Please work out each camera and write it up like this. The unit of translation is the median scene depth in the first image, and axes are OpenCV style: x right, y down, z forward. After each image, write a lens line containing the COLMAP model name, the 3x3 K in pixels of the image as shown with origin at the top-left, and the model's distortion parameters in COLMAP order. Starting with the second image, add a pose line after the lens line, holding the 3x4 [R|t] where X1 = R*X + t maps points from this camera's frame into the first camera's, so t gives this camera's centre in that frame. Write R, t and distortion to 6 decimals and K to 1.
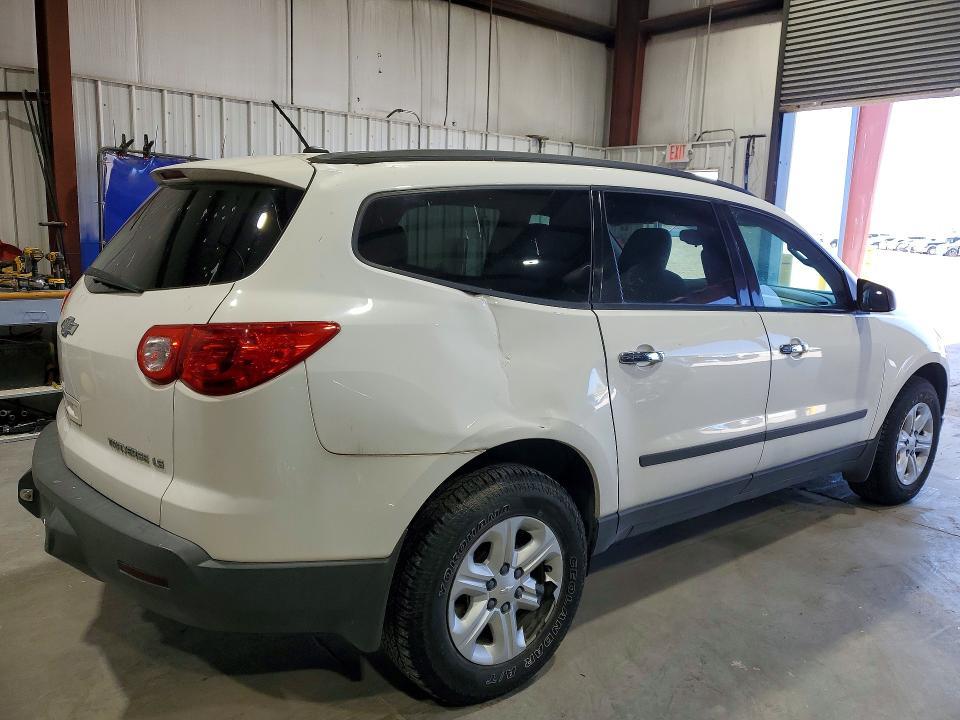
lens RADIAL K [[760.7, 0, 484.7], [0, 760.7, 360.5], [0, 0, 1]] dist [0.009109, 0.019858]
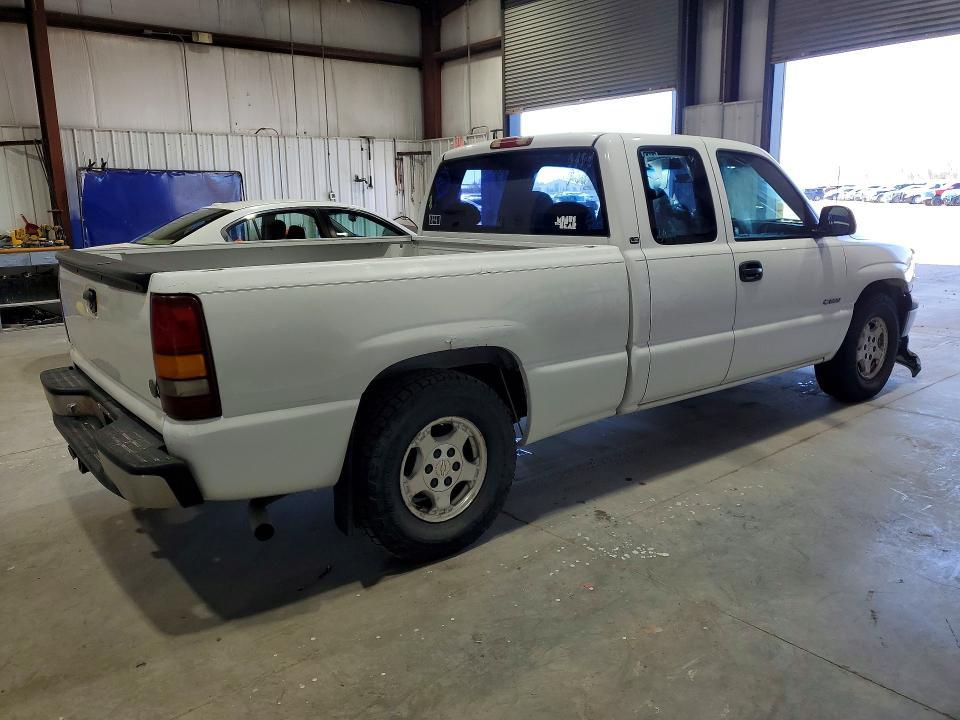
lens RADIAL K [[760.7, 0, 473.3], [0, 760.7, 358.2], [0, 0, 1]] dist [0.009109, 0.019858]
pose [[0.998090, -0.061007, -0.009730, 0.336395], [0.061249, 0.997763, 0.026801, 0.145275], [0.008073, -0.027346, 0.999593, -0.649137]]
